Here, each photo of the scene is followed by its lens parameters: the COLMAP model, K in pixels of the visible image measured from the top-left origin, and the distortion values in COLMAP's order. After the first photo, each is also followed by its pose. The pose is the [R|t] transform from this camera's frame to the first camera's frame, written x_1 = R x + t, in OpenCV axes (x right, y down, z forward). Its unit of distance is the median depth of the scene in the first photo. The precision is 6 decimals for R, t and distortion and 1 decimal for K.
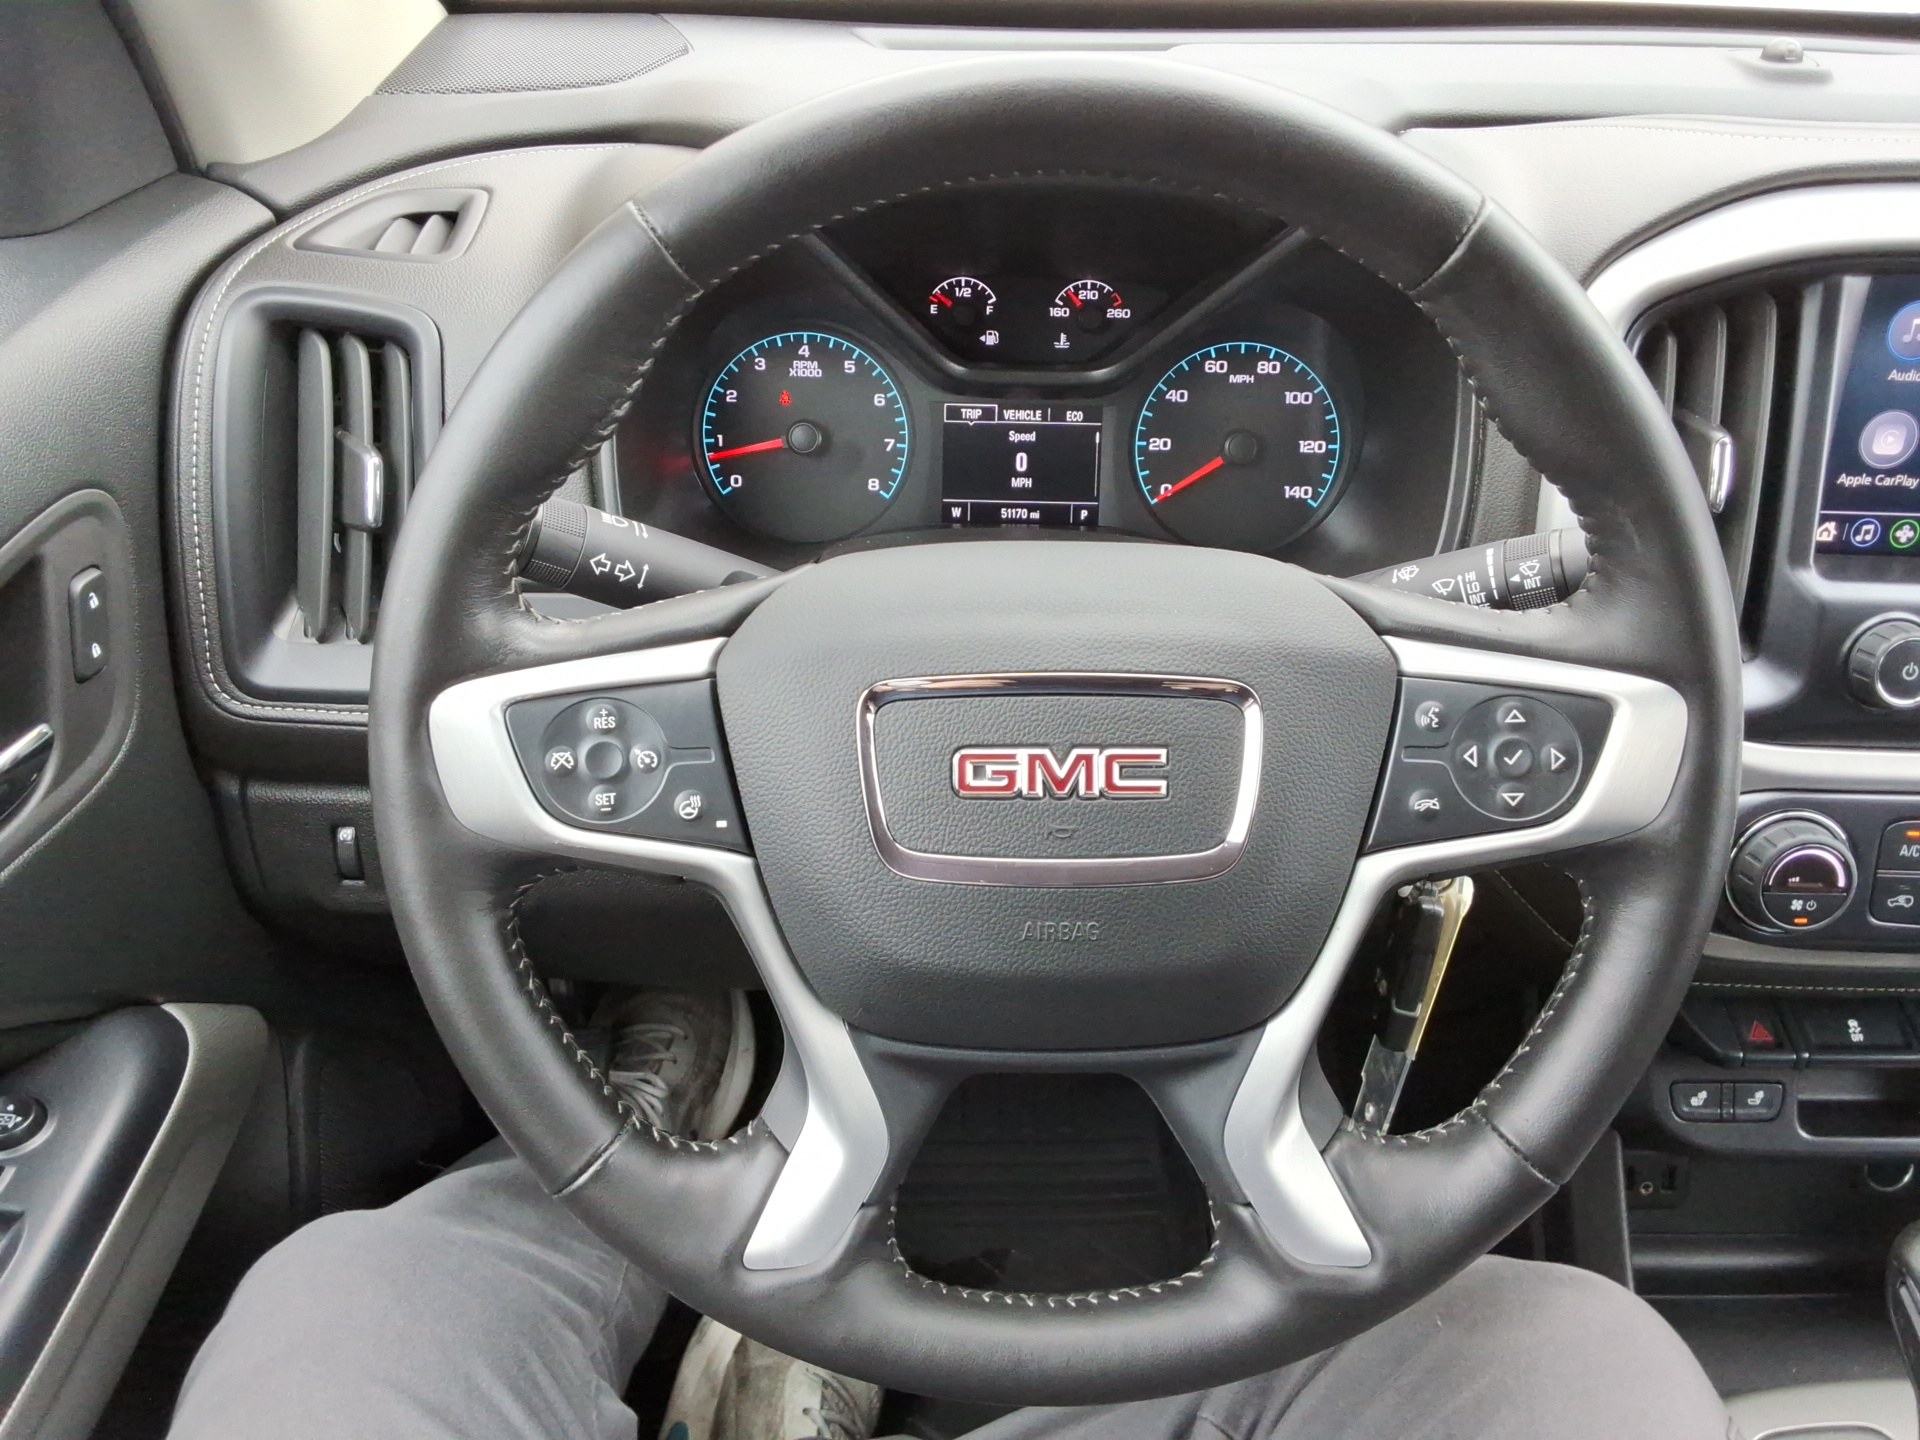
lens RADIAL K [[1544.1, 0, 973.3], [0, 1544.1, 723.6], [0, 0, 1]] dist [0.106587, -0.192063]
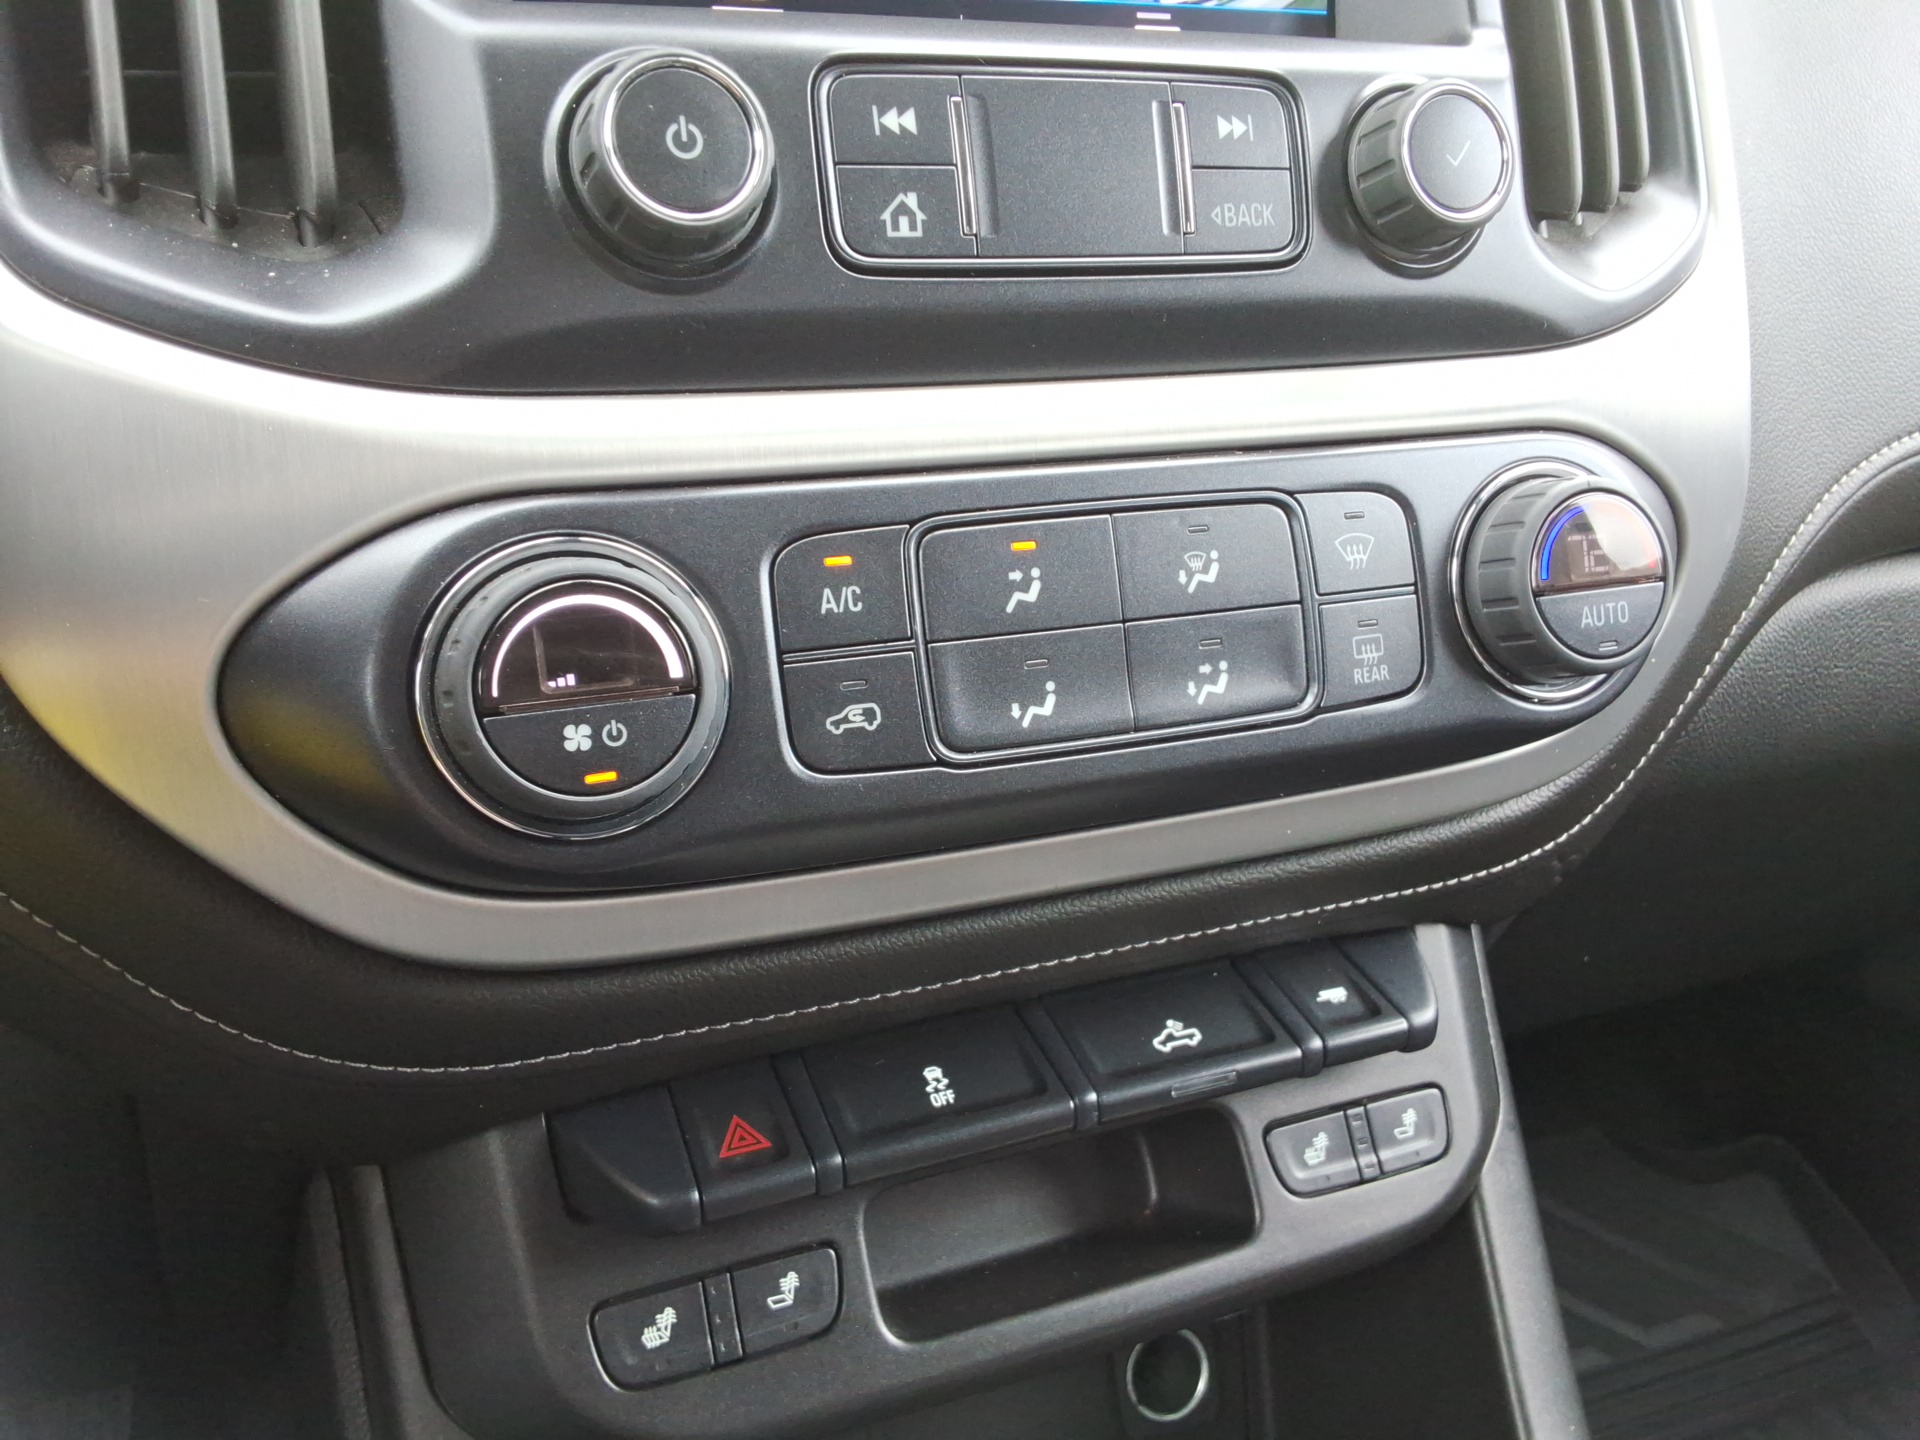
lens RADIAL K [[1543.0, 0, 971.5], [0, 1543.0, 697.7], [0, 0, 1]] dist [0.158703, -0.304304]
pose [[0.920160, -0.137253, 0.366697, 0.410471], [0.224907, 0.951905, -0.208070, 0.183583], [-0.320503, 0.273930, 0.906775, 0.522050]]
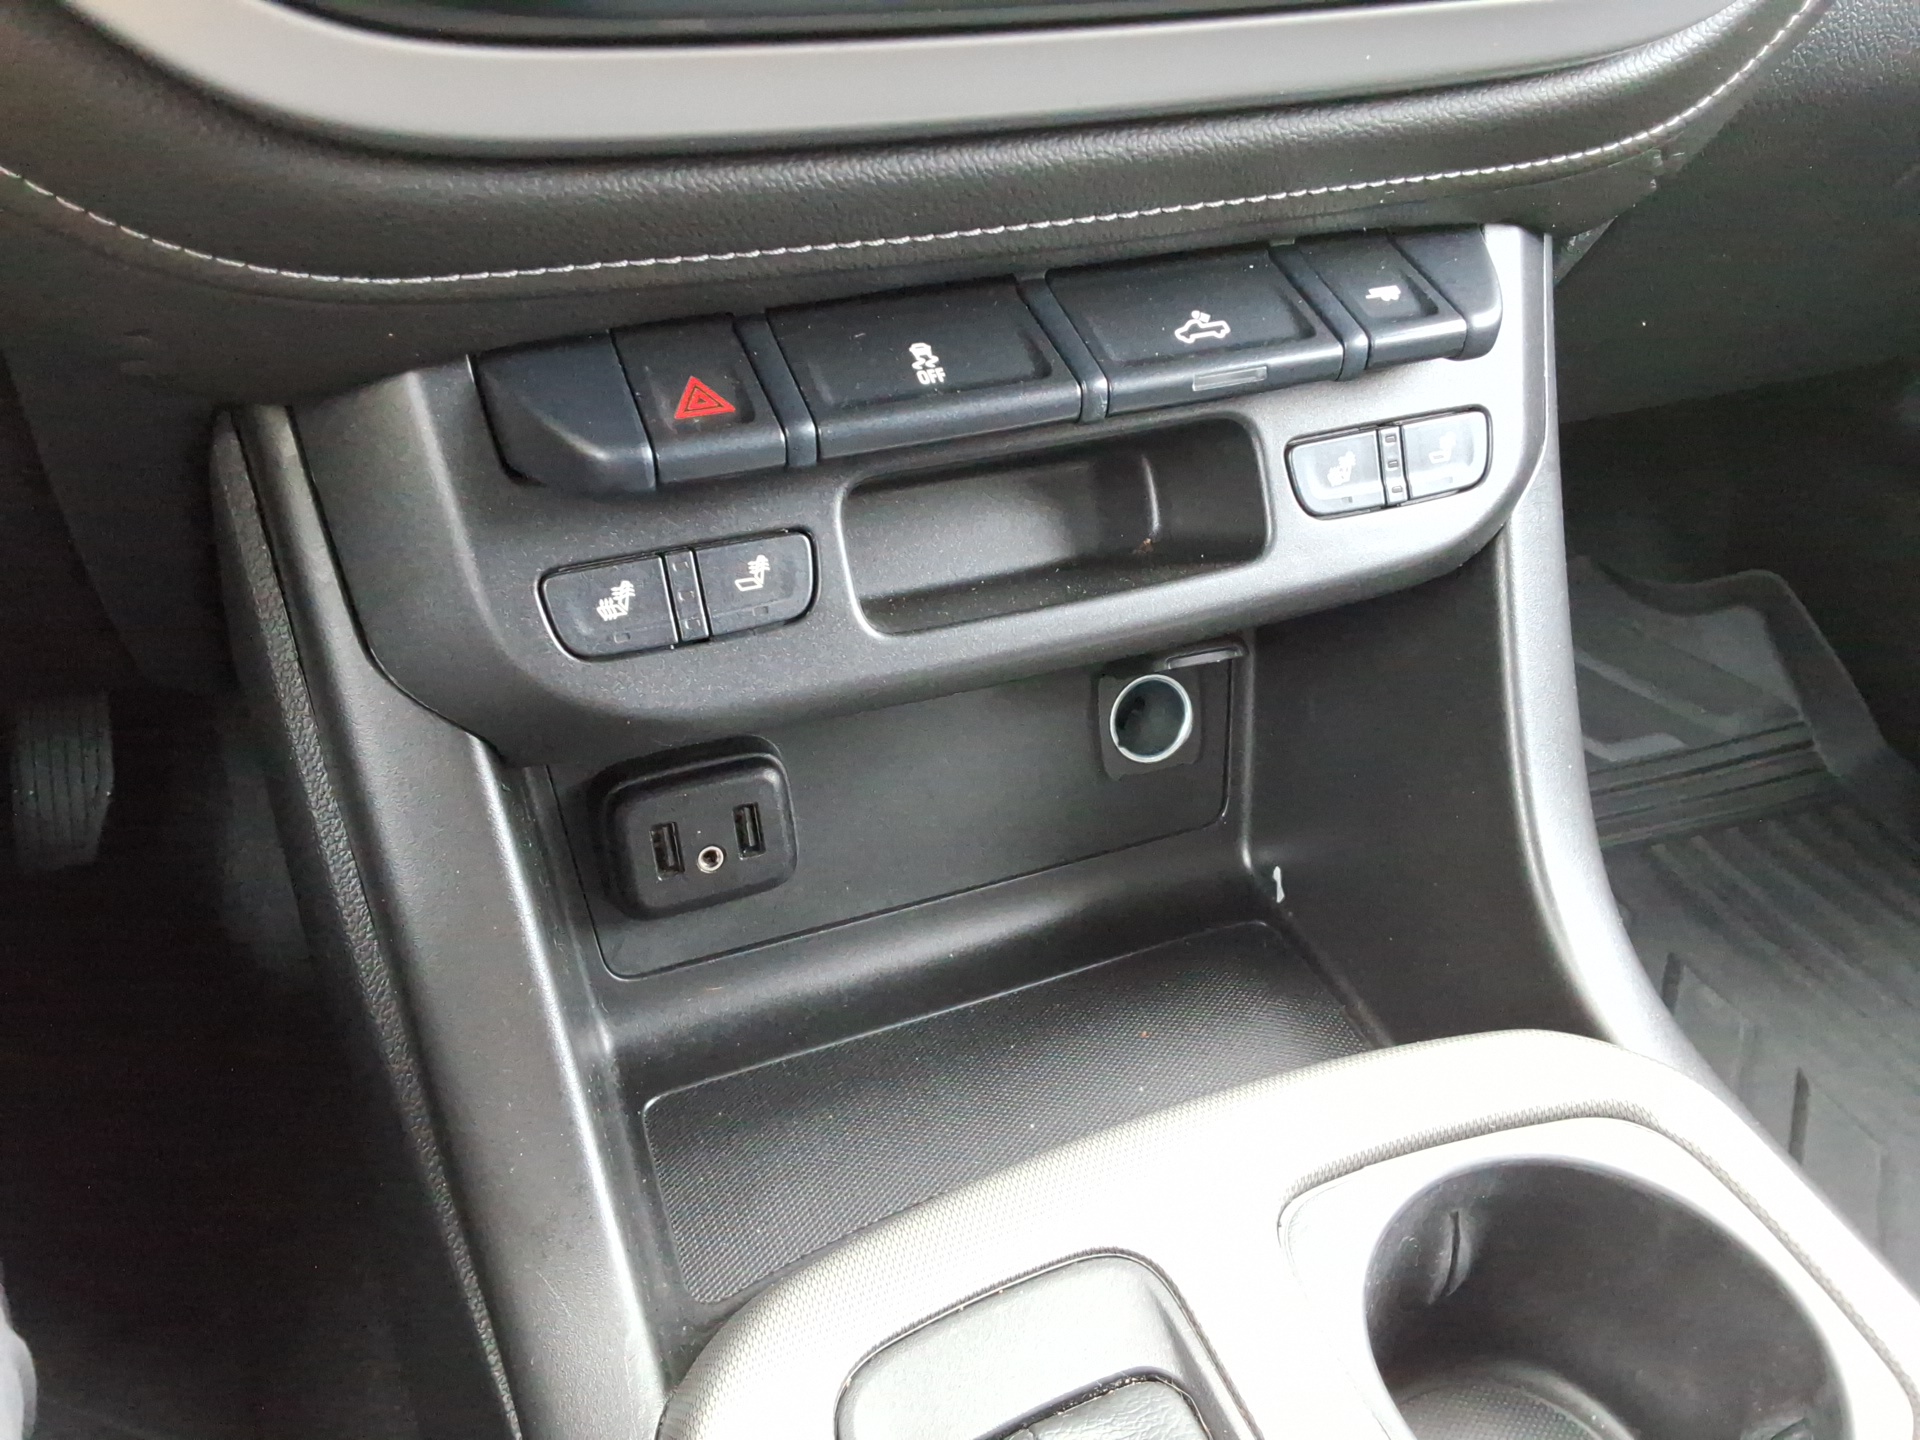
lens RADIAL K [[1539.0, 0, 971.1], [0, 1539.0, 696.3], [0, 0, 1]] dist [0.112788, -0.175495]
pose [[0.925059, -0.217445, 0.311420, 0.422870], [0.188978, 0.974716, 0.119233, 0.235666], [-0.329473, -0.051446, 0.942762, 0.593457]]
